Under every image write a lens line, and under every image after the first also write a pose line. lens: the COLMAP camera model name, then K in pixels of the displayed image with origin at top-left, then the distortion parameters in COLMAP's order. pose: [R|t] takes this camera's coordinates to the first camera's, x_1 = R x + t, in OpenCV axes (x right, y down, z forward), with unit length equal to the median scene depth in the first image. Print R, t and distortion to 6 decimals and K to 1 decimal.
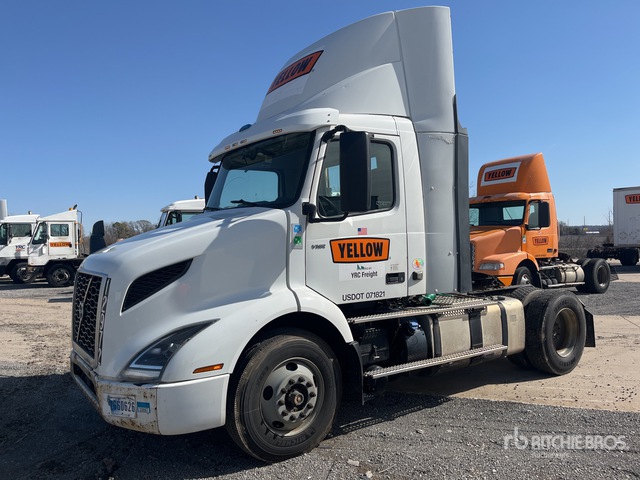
lens RADIAL K [[473.7, 0, 329.3], [0, 473.7, 245.9], [0, 0, 1]] dist [0.057088, 0.003813]
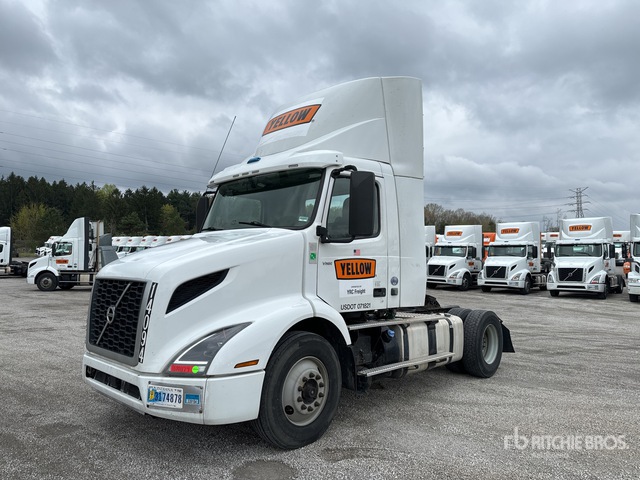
lens RADIAL K [[440.6, 0, 323.0], [0, 440.6, 243.0], [0, 0, 1]] dist [0.064049, -0.028984]
pose [[0.979293, 0.049486, 0.196308, -0.249681], [-0.035017, 0.996454, -0.076505, 0.034910], [-0.199398, 0.068046, 0.977553, -0.085885]]
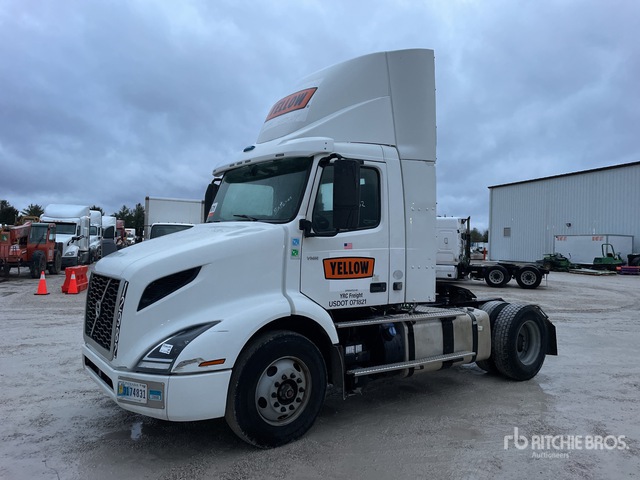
lens RADIAL K [[477.7, 0, 331.4], [0, 477.7, 236.7], [0, 0, 1]] dist [0.058097, -0.021672]
pose [[0.998744, 0.037495, 0.033239, -0.014939], [-0.036647, 0.998996, -0.025759, -0.022864], [-0.034171, 0.024509, 0.999115, -0.147049]]
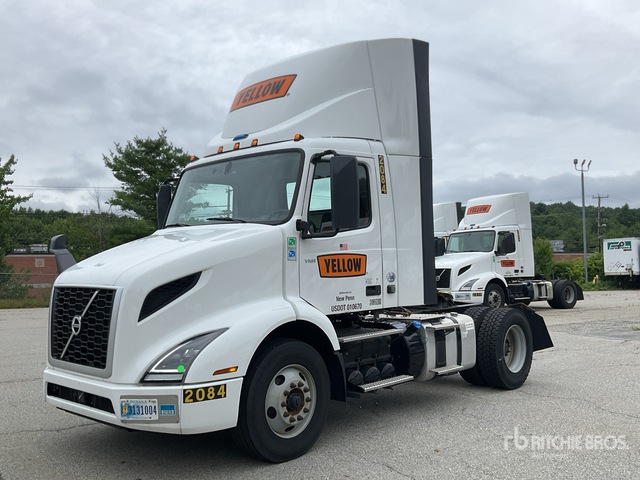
lens RADIAL K [[630.5, 0, 318.5], [0, 630.5, 241.1], [0, 0, 1]] dist [0.086185, 0.000000]
pose [[0.981846, 0.007342, 0.189536, -0.270261], [0.001490, 0.998921, -0.046412, 0.022535], [-0.189672, 0.045852, 0.980776, -0.403016]]
